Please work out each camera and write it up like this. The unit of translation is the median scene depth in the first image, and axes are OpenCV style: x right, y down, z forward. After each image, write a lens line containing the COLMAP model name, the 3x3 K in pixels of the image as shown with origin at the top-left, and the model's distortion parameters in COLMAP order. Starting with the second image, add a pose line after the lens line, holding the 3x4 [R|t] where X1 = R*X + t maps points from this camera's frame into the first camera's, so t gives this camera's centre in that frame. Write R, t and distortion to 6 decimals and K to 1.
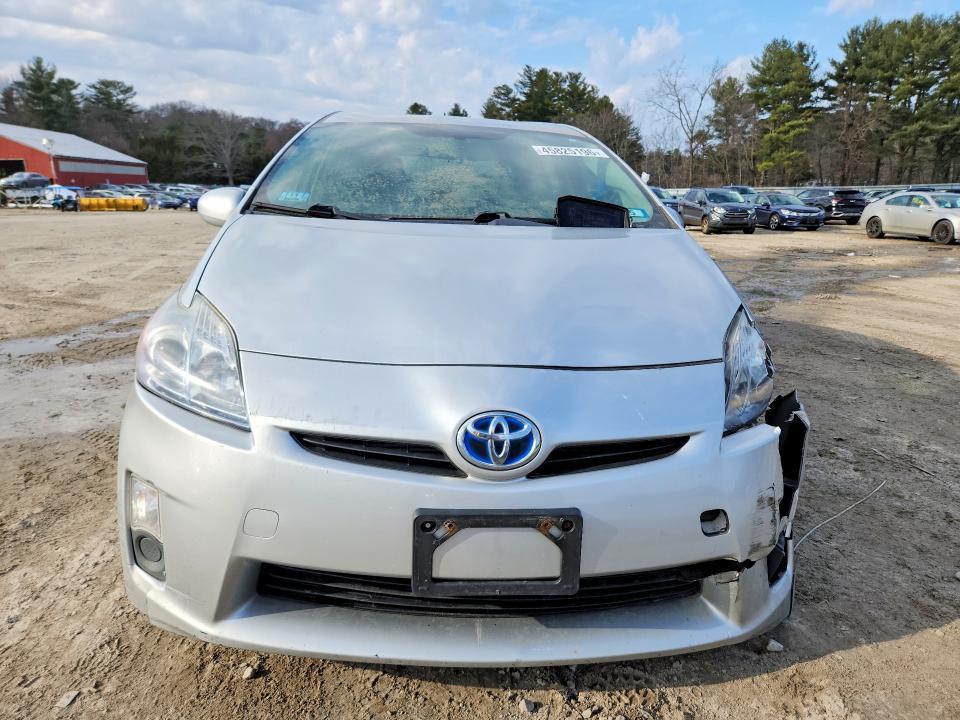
lens RADIAL K [[644.6, 0, 470.5], [0, 644.6, 352.3], [0, 0, 1]] dist [0.074164, -0.066209]
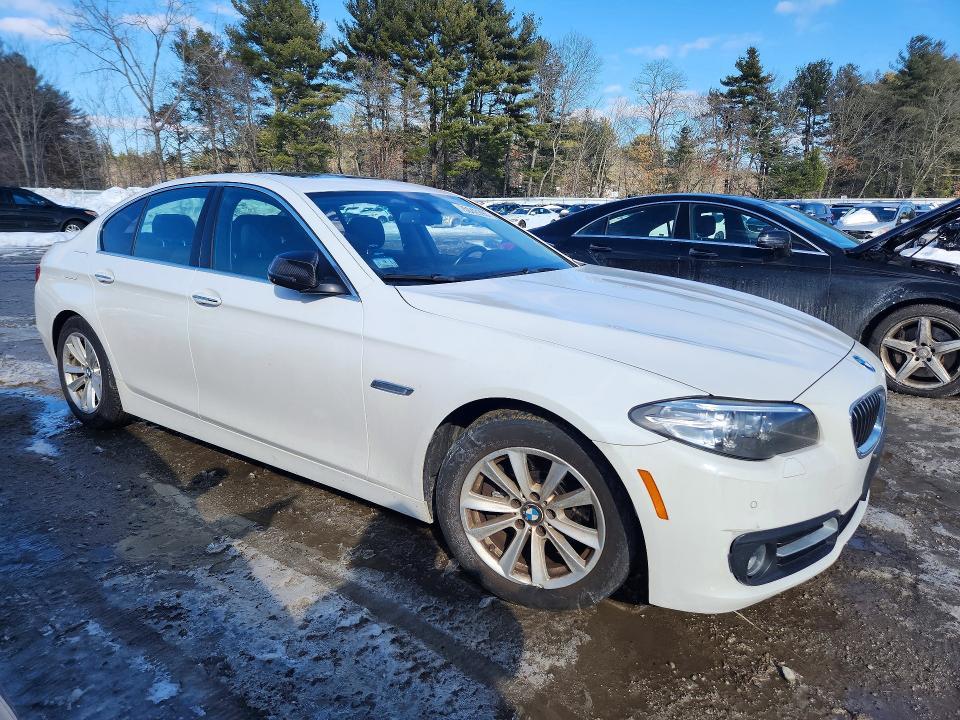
lens RADIAL K [[649.7, 0, 482.4], [0, 649.7, 355.4], [0, 0, 1]] dist [0.072880, -0.058440]
pose [[0.739093, -0.135007, 0.659935, 0.133283], [0.142782, 0.988846, 0.042387, -0.088604], [-0.658297, 0.062899, 0.750126, 0.366315]]
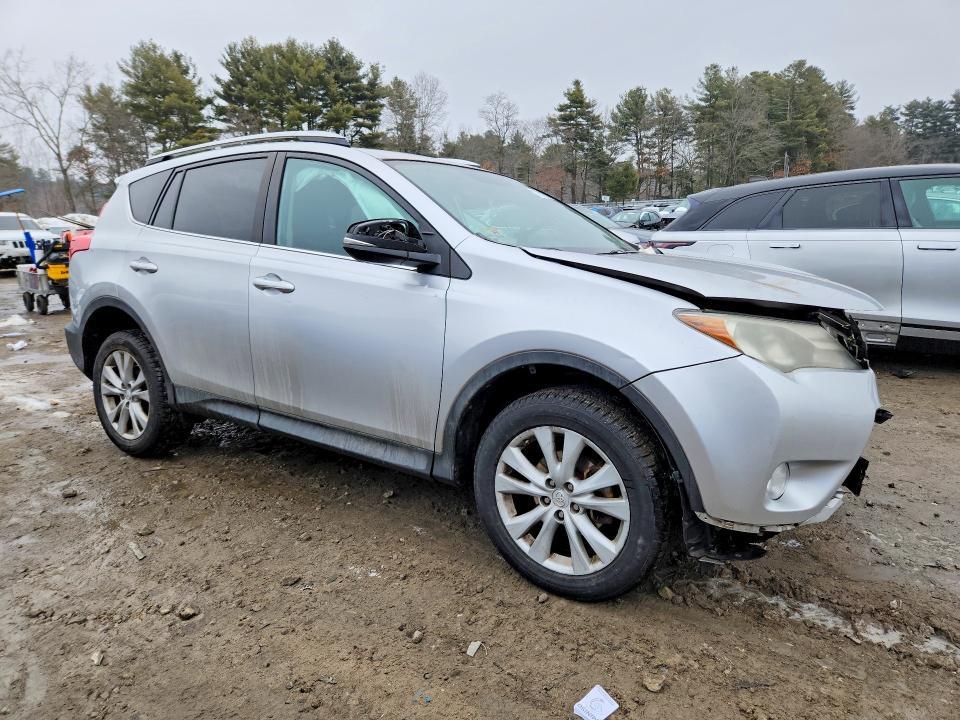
lens RADIAL K [[649.7, 0, 482.4], [0, 649.7, 355.4], [0, 0, 1]] dist [0.072880, -0.058440]
pose [[0.694335, -0.167250, 0.699947, 0.103454], [0.196922, 0.979653, 0.038741, -0.032781], [-0.692185, 0.110936, 0.713143, 0.140572]]
